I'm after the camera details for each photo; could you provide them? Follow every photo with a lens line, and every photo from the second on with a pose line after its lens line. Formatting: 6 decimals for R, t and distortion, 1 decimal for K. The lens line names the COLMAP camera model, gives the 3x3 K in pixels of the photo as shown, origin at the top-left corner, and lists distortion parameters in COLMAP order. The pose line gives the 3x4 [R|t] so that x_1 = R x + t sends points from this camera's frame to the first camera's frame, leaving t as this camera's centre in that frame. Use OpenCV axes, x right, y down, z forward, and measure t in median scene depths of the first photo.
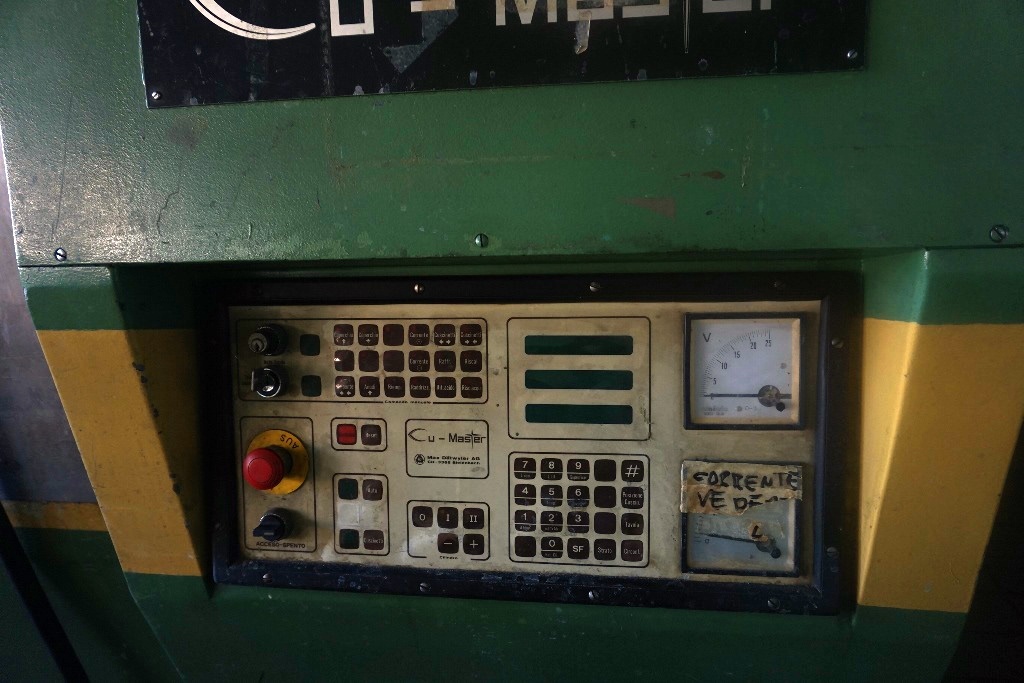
lens RADIAL K [[693.4, 0, 506.9], [0, 693.4, 343.6], [0, 0, 1]] dist [-0.023367, 0.007012]
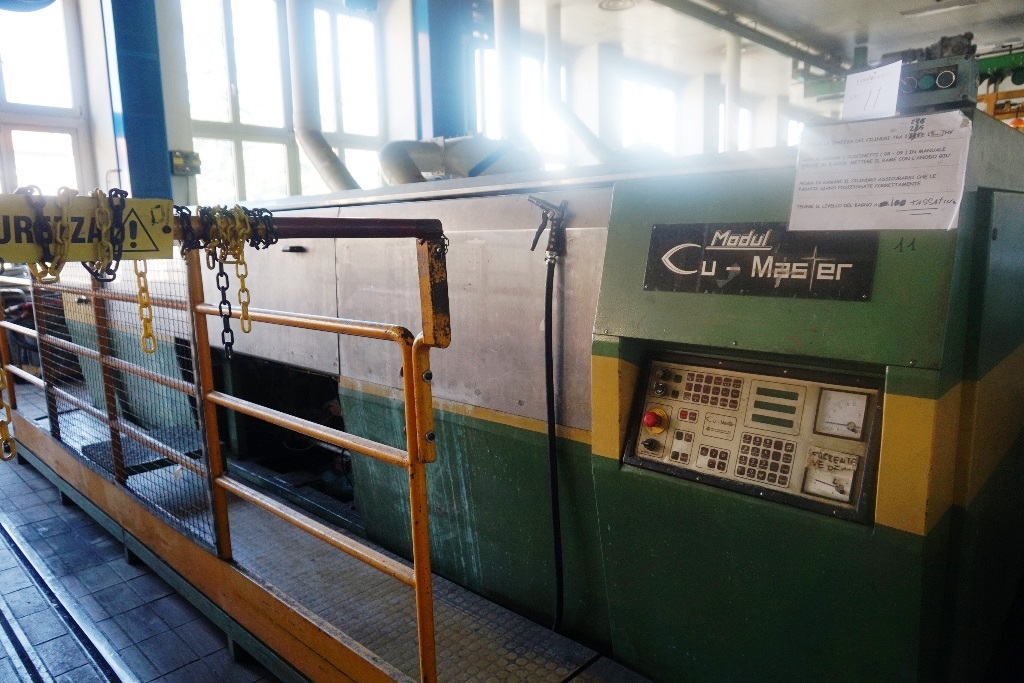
lens RADIAL K [[693.4, 0, 510.5], [0, 693.4, 338.2], [0, 0, 1]] dist [-0.023367, 0.007012]
pose [[0.802243, 0.131571, -0.582319, 0.750309], [-0.263187, 0.953455, -0.147158, 0.428032], [0.535853, 0.271315, 0.799531, -1.558149]]
